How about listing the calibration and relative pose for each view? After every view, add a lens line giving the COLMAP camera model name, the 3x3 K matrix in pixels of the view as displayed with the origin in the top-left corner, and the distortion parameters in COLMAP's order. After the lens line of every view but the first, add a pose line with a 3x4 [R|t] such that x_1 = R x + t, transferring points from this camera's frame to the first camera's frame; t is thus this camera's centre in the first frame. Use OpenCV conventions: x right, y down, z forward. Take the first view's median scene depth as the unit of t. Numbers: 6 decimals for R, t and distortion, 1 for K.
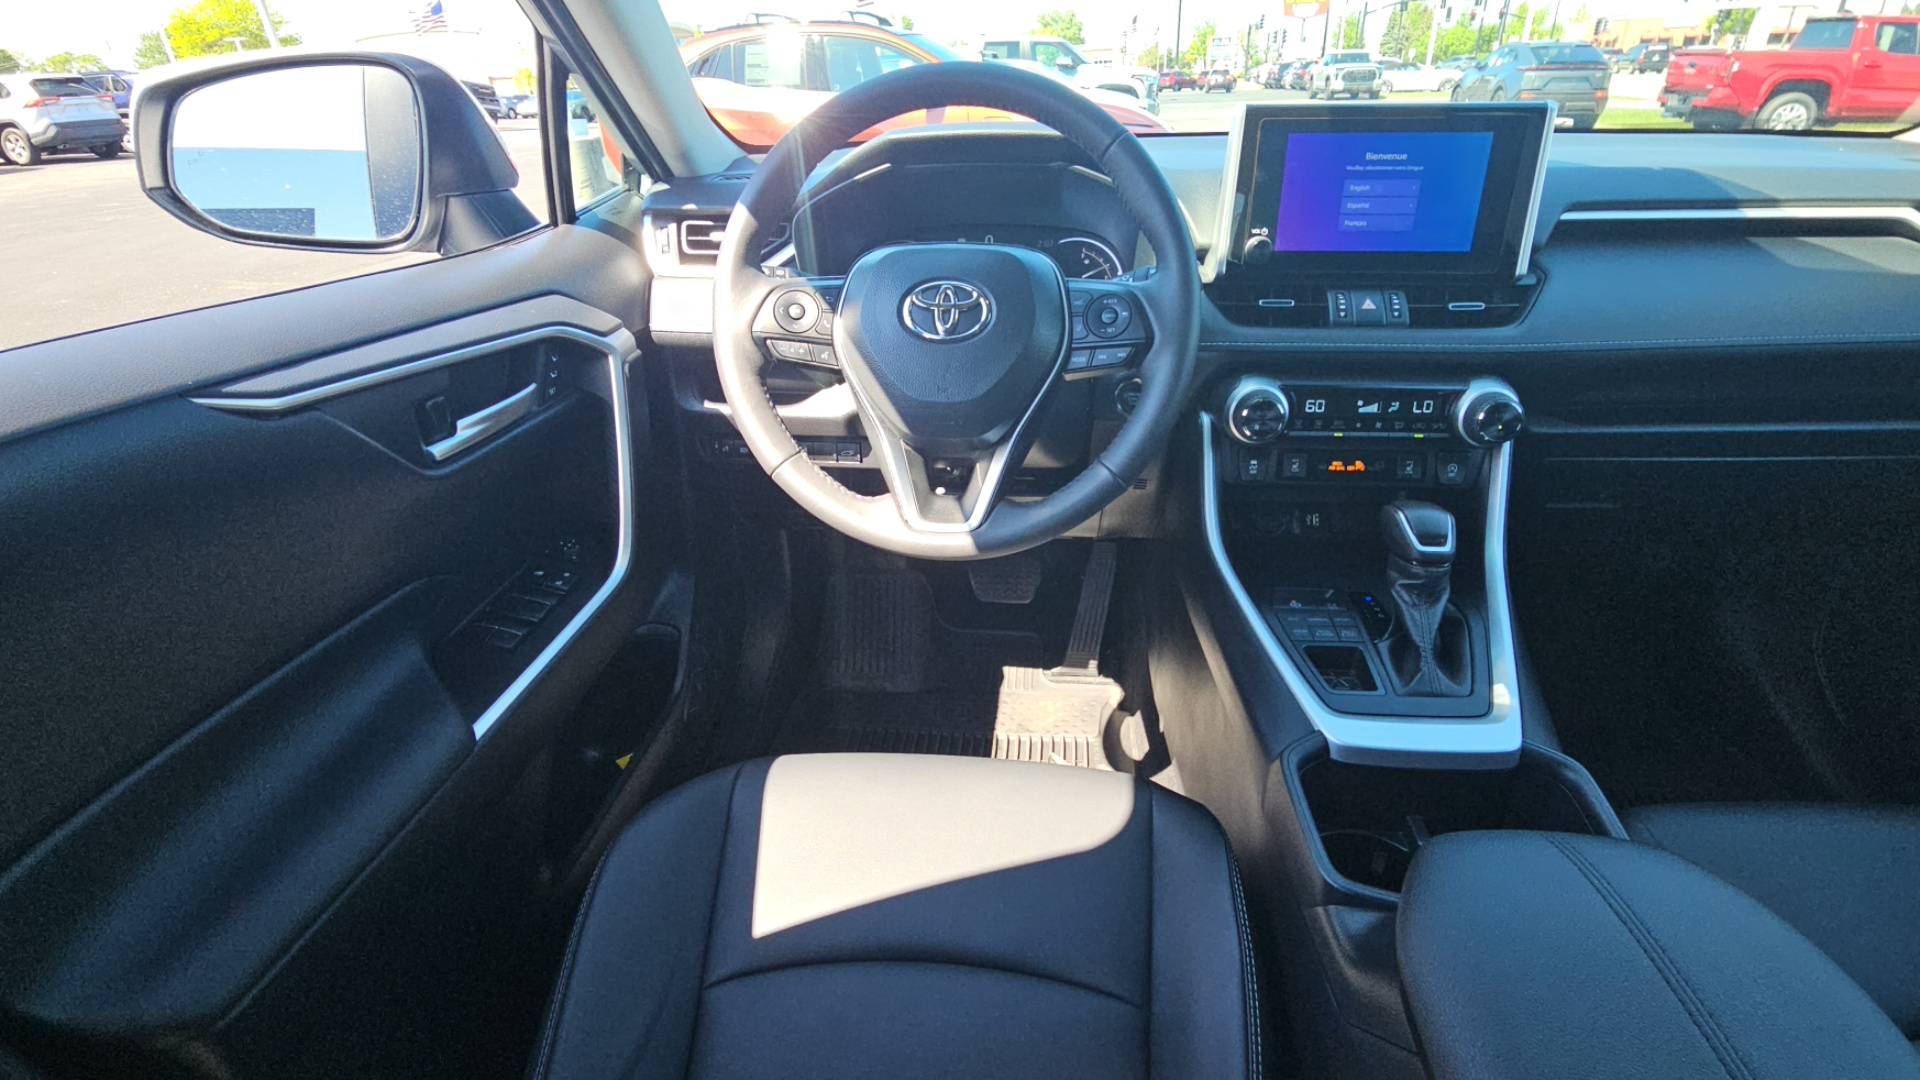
lens RADIAL K [[859.9, 0, 979.8], [0, 859.9, 546.1], [0, 0, 1]] dist [0.005398, -0.005678]
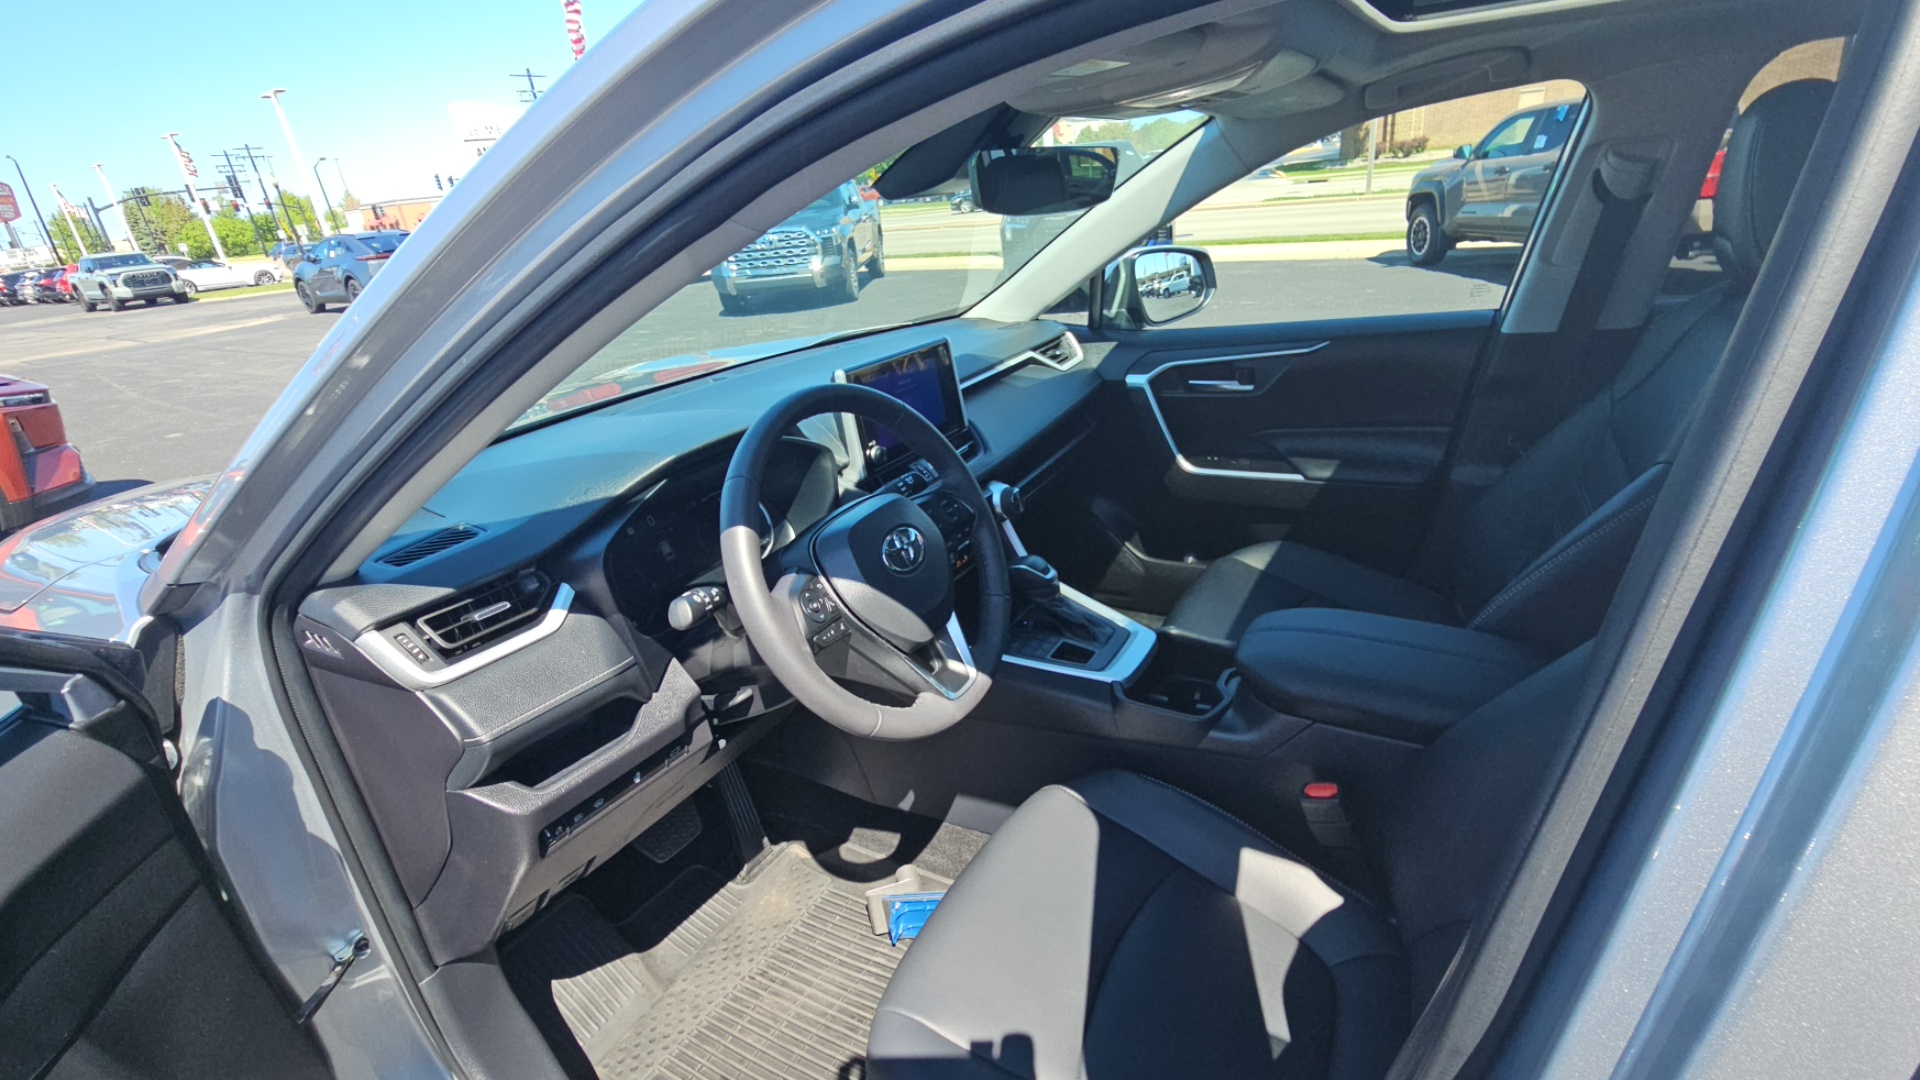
lens RADIAL K [[859.9, 0, 978.4], [0, 859.9, 542.4], [0, 0, 1]] dist [0.005398, -0.005678]
pose [[0.419807, -0.359192, 0.833513, -0.877910], [0.499486, 0.858212, 0.118264, -0.301925], [-0.757810, 0.366680, 0.539694, 0.130856]]
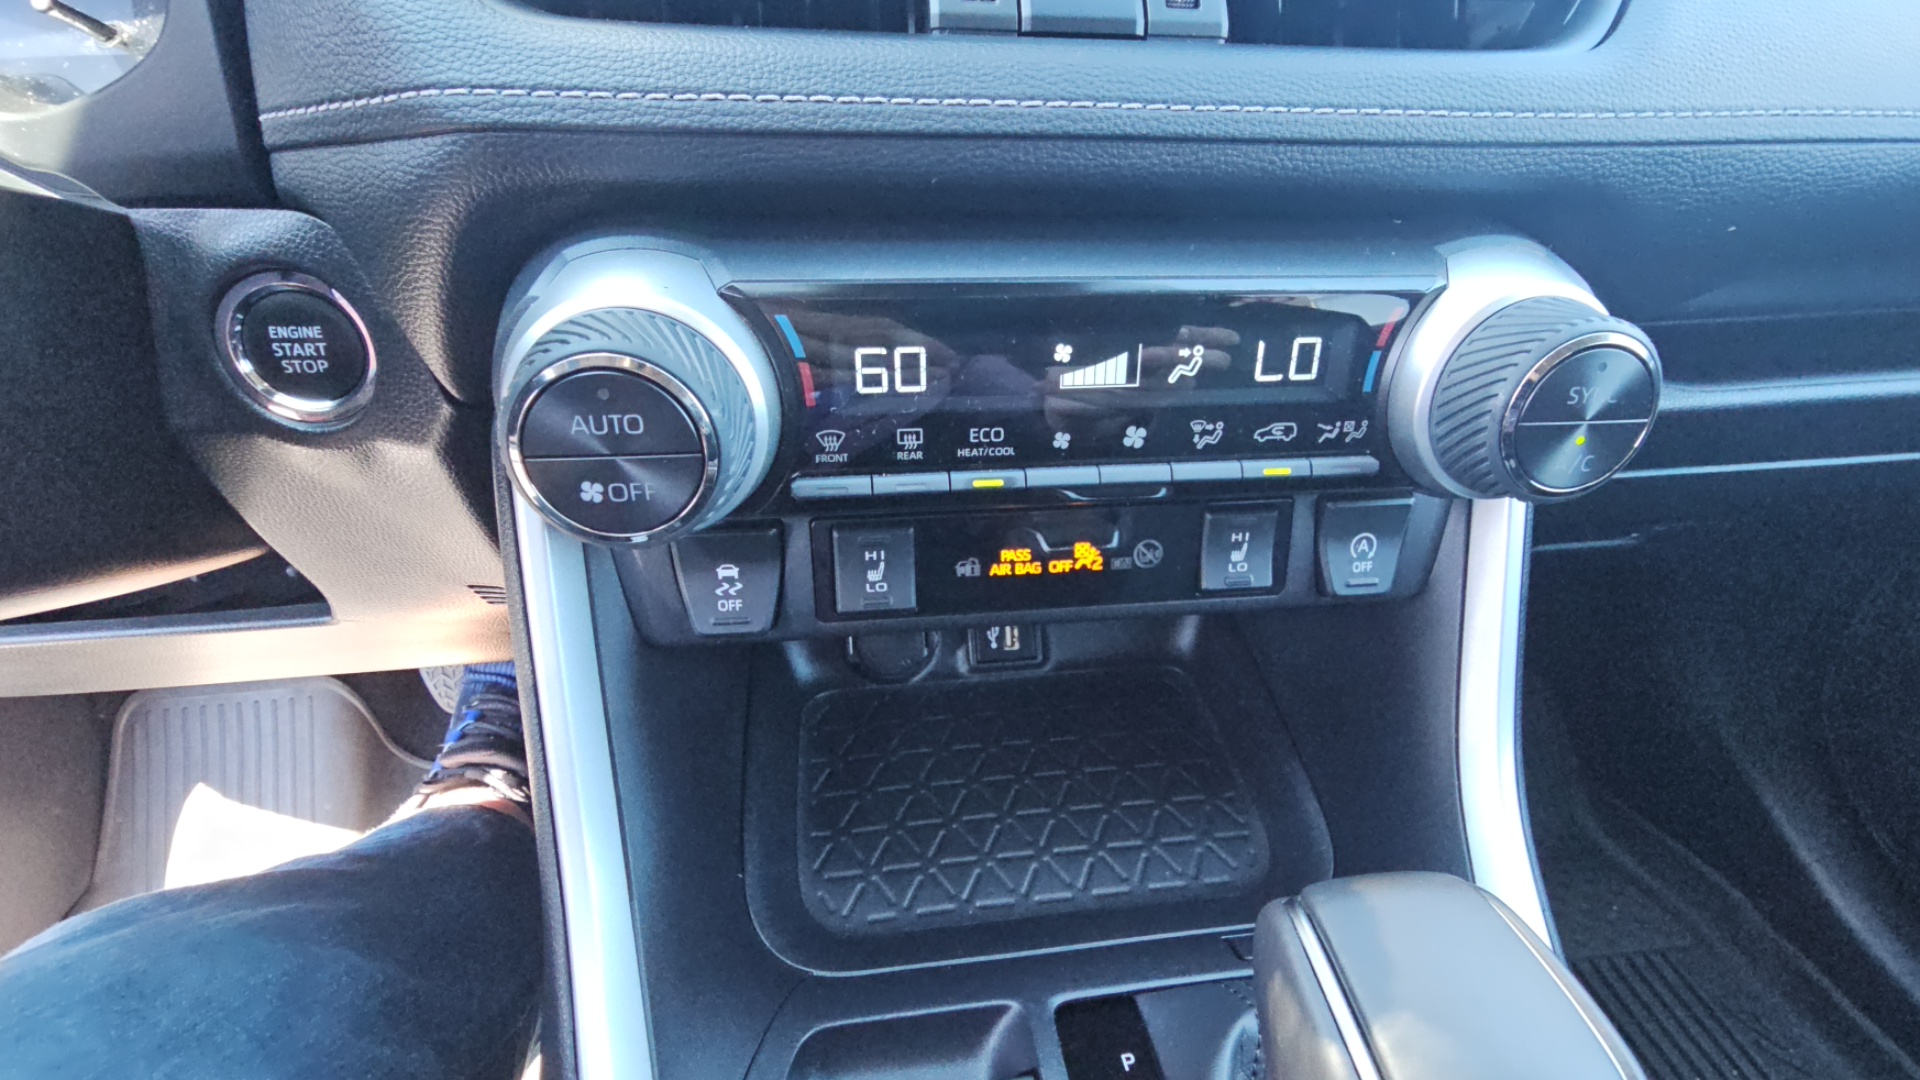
lens RADIAL K [[859.9, 0, 980.0], [0, 859.9, 540.2], [0, 0, 1]] dist [0.005398, -0.005678]
pose [[0.974208, -0.081447, 0.210438, 0.355778], [0.062170, 0.993374, 0.096658, -0.135839], [-0.216916, -0.081082, 0.972817, 0.744769]]
